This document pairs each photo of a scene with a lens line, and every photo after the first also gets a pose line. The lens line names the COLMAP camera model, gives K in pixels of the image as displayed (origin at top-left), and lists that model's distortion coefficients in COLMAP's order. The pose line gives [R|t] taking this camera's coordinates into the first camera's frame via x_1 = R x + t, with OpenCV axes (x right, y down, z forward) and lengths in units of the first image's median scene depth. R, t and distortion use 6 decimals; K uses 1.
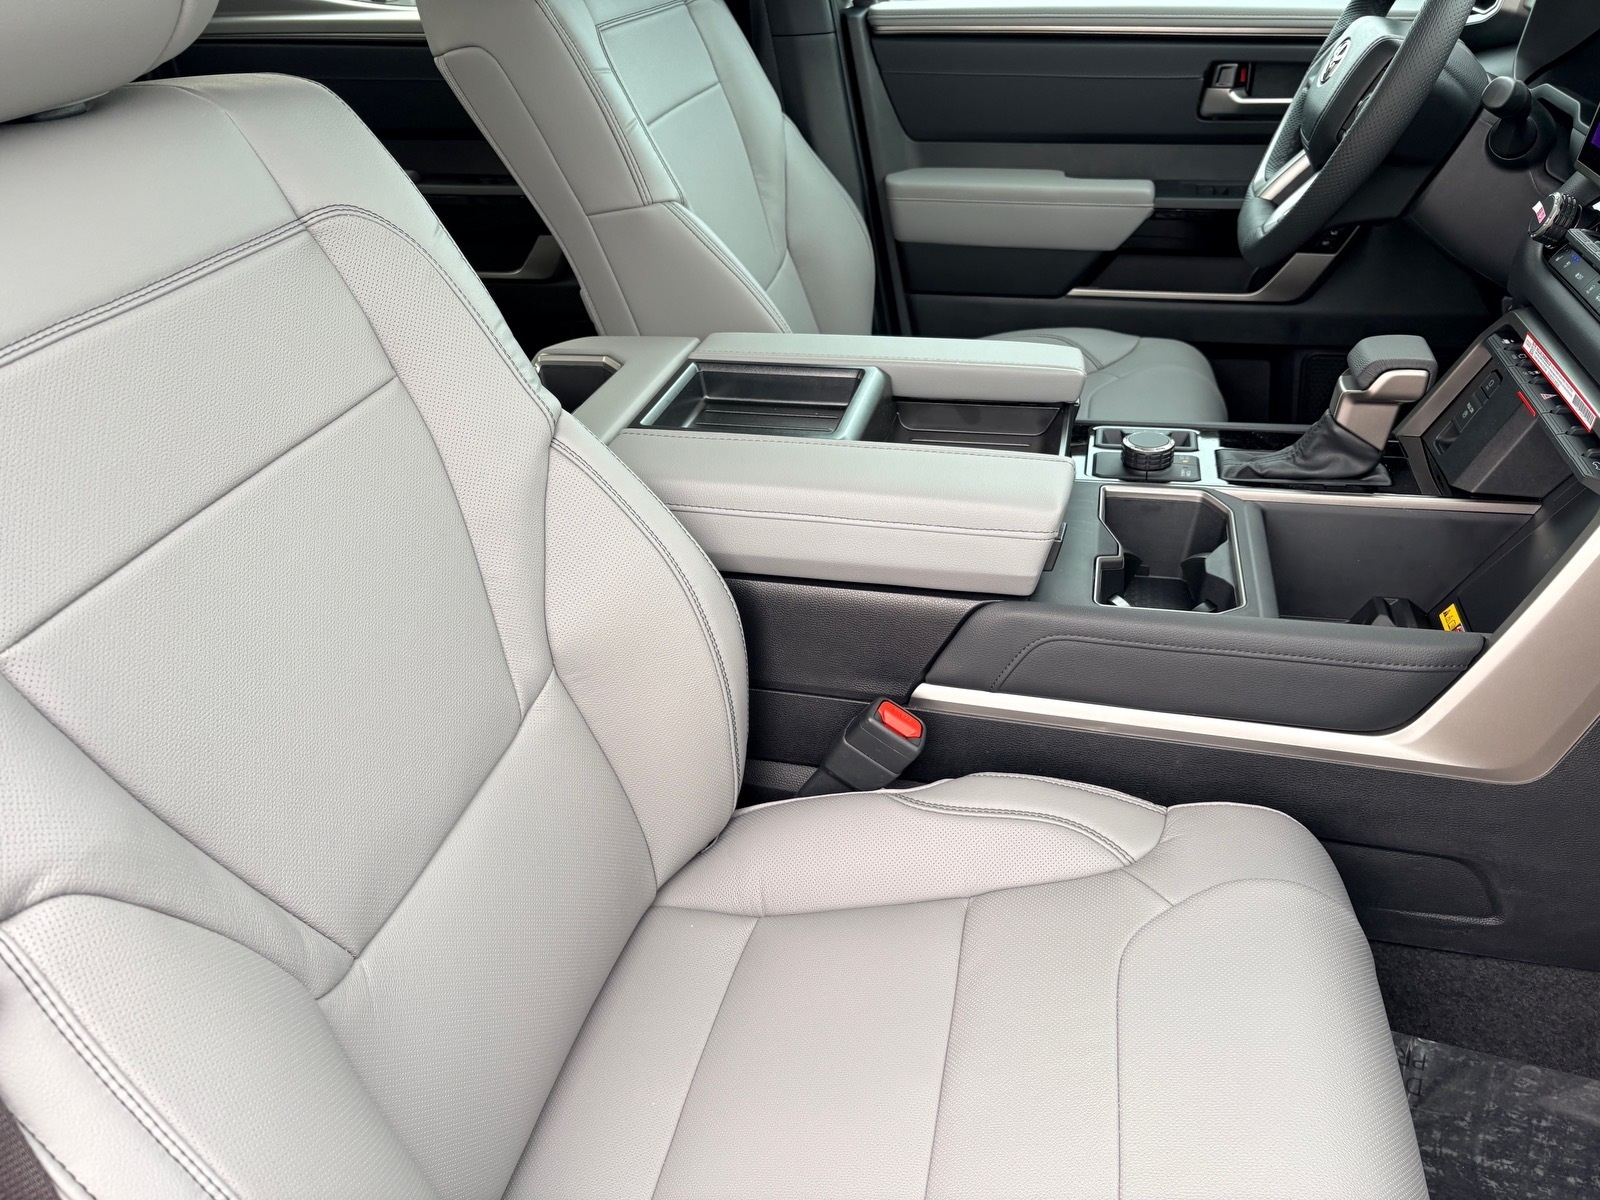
lens RADIAL K [[1220.1, 0, 803.2], [0, 1220.1, 607.6], [0, 0, 1]] dist [0.036779, -0.043981]
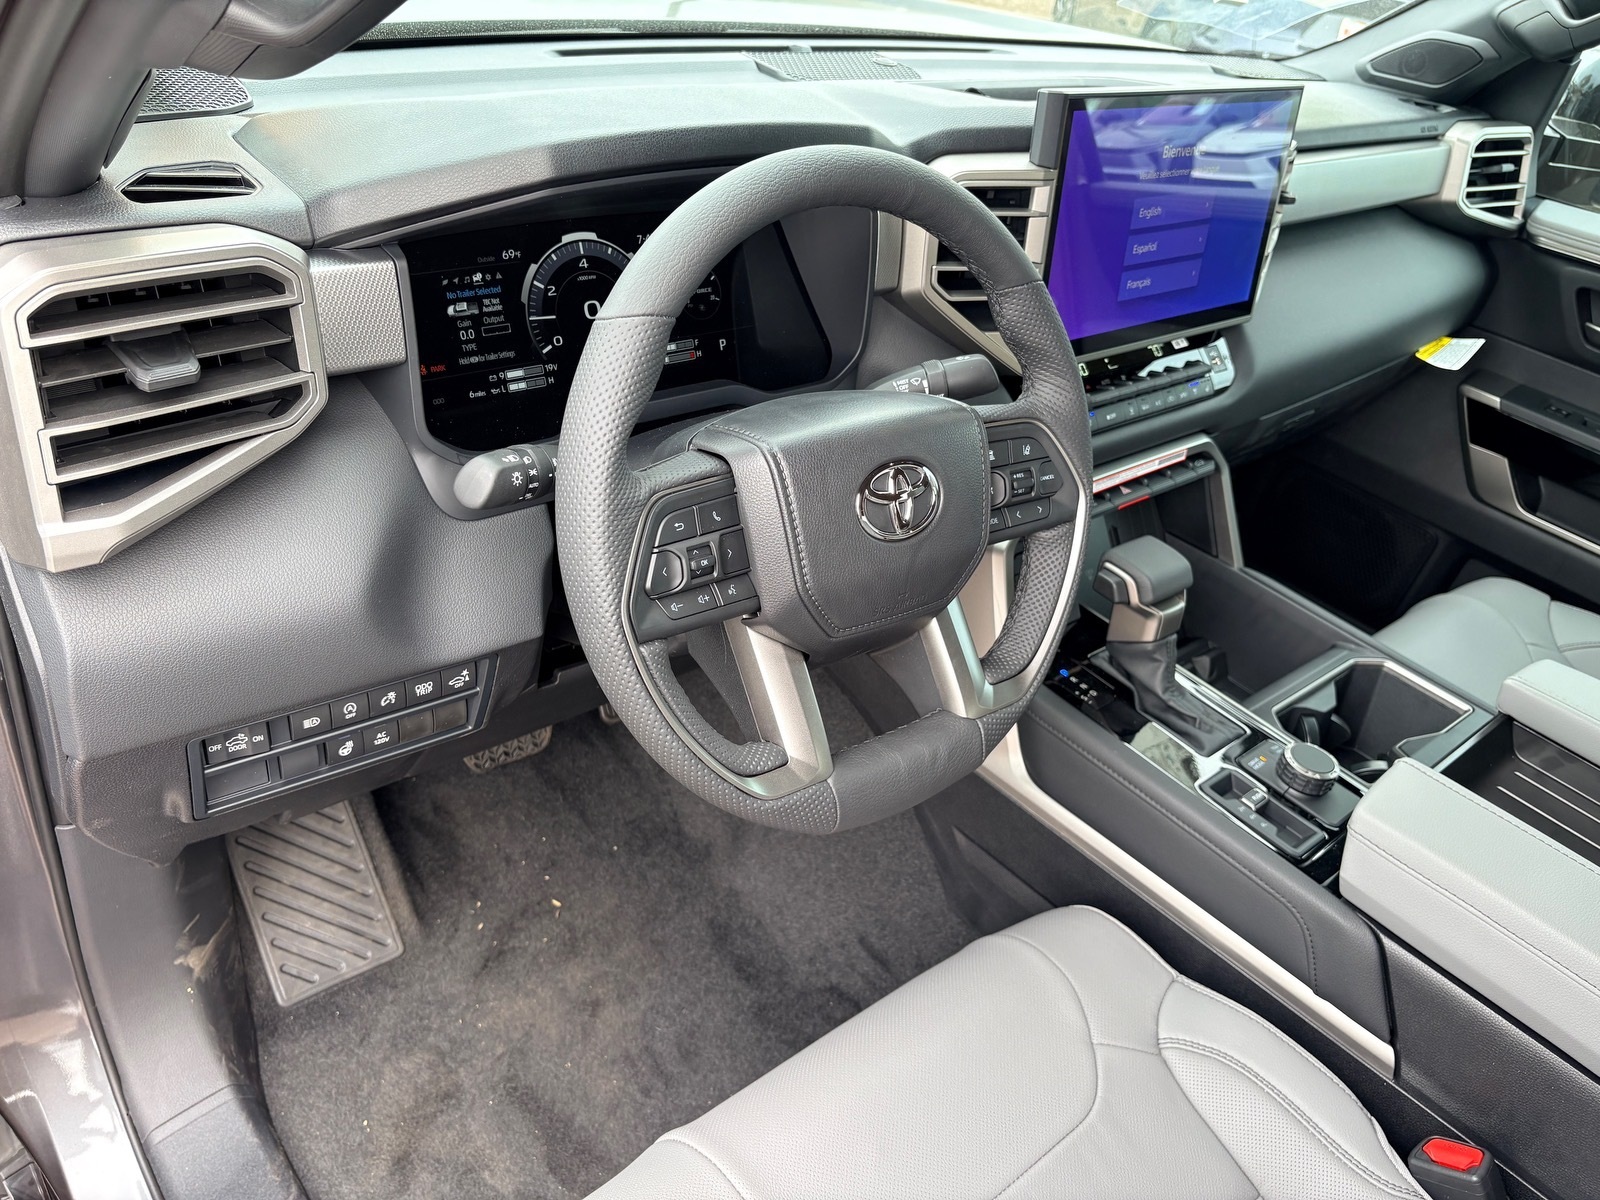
lens RADIAL K [[1220.1, 0, 815.1], [0, 1220.1, 598.4], [0, 0, 1]] dist [0.036779, -0.043981]
pose [[-0.808141, -0.374231, 0.454817, 0.237156], [0.214618, 0.532007, 0.819089, -1.128389], [-0.548495, 0.759552, -0.349621, 1.589842]]
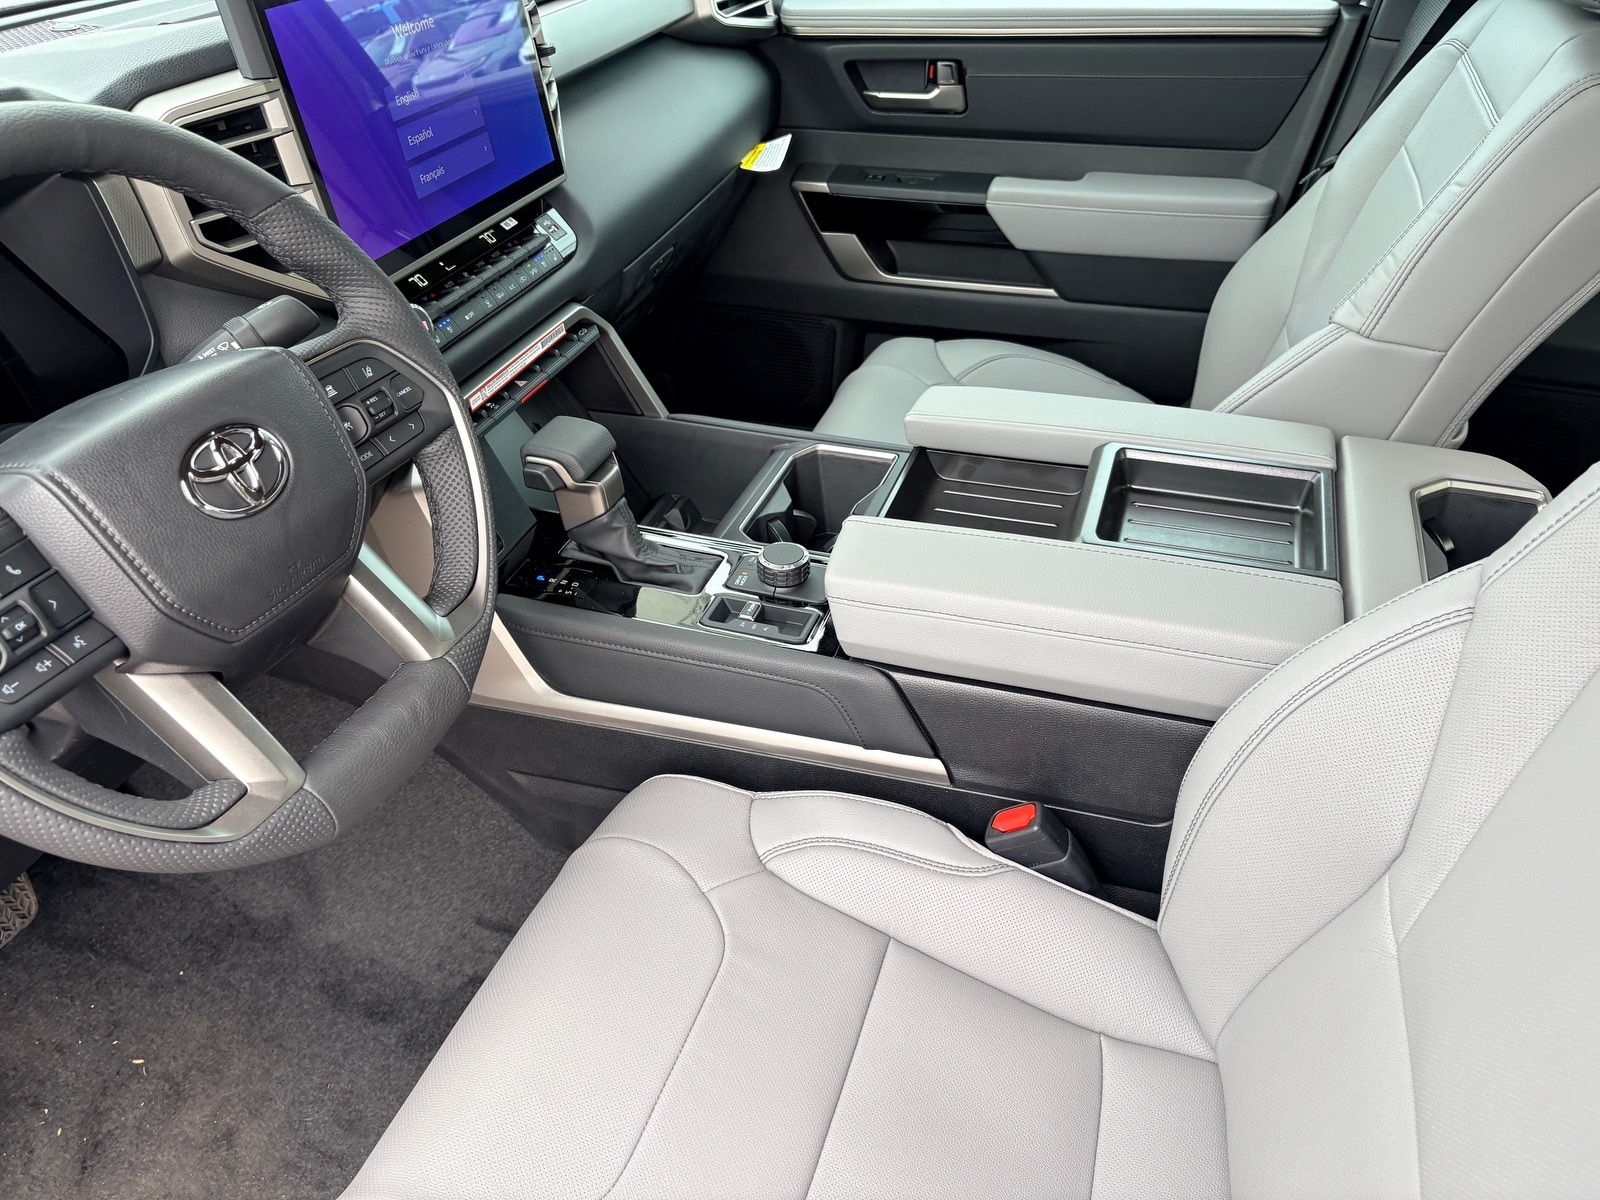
lens RADIAL K [[1220.1, 0, 814.1], [0, 1220.1, 613.5], [0, 0, 1]] dist [0.036779, -0.043981]
pose [[-0.993880, 0.010185, 0.109990, 0.173011], [0.104827, 0.400916, 0.910098, -1.088021], [-0.034828, 0.916058, -0.399530, 1.584380]]
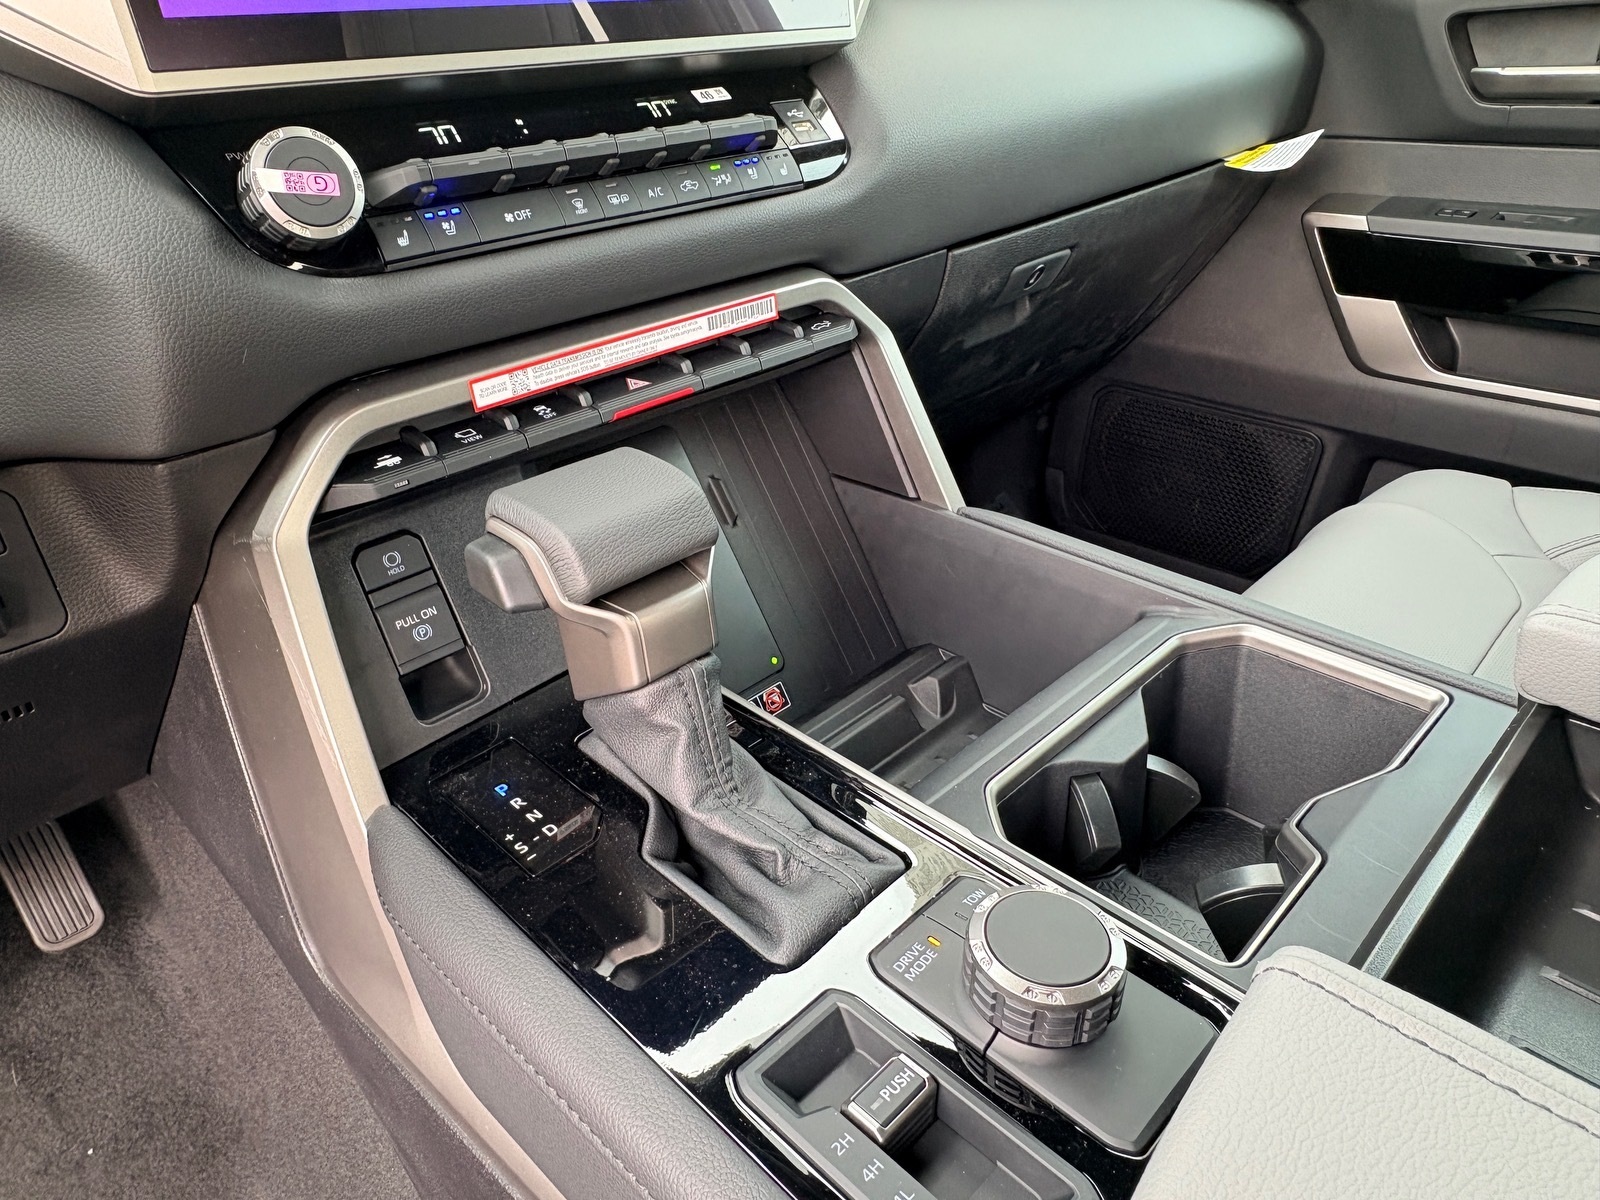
lens RADIAL K [[1052.2, 0, 752.8], [0, 1052.2, 597.4], [0, 0, 1]] dist [0.011030, -0.006039]
pose [[-0.834431, -0.189141, 0.517640, 0.246653], [0.357203, 0.529649, 0.769336, -0.470156], [-0.419680, 0.826860, -0.374394, 1.185140]]
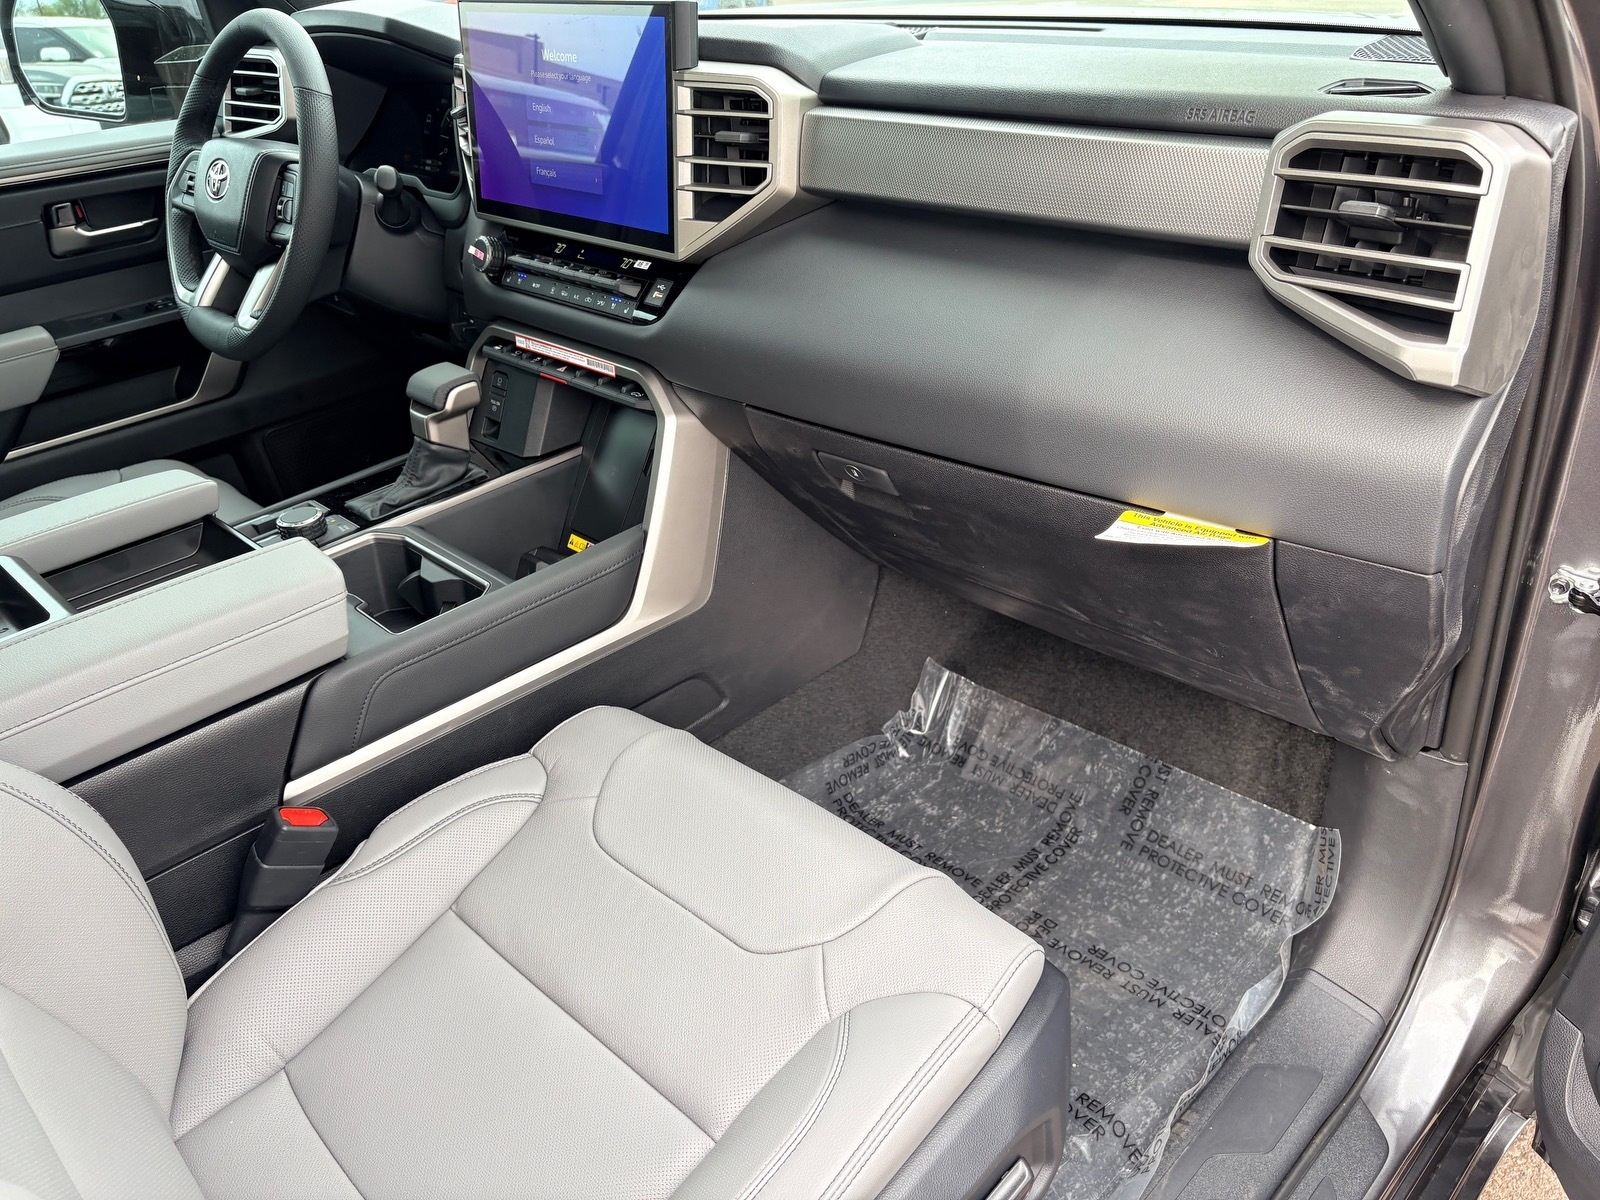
lens RADIAL K [[1220.1, 0, 790.8], [0, 1220.1, 604.0], [0, 0, 1]] dist [0.036779, -0.043981]
pose [[0.535474, -0.418692, 0.733461, -0.367355], [0.476241, 0.866909, 0.147183, -0.019333], [-0.697468, 0.270492, 0.663605, -0.033585]]
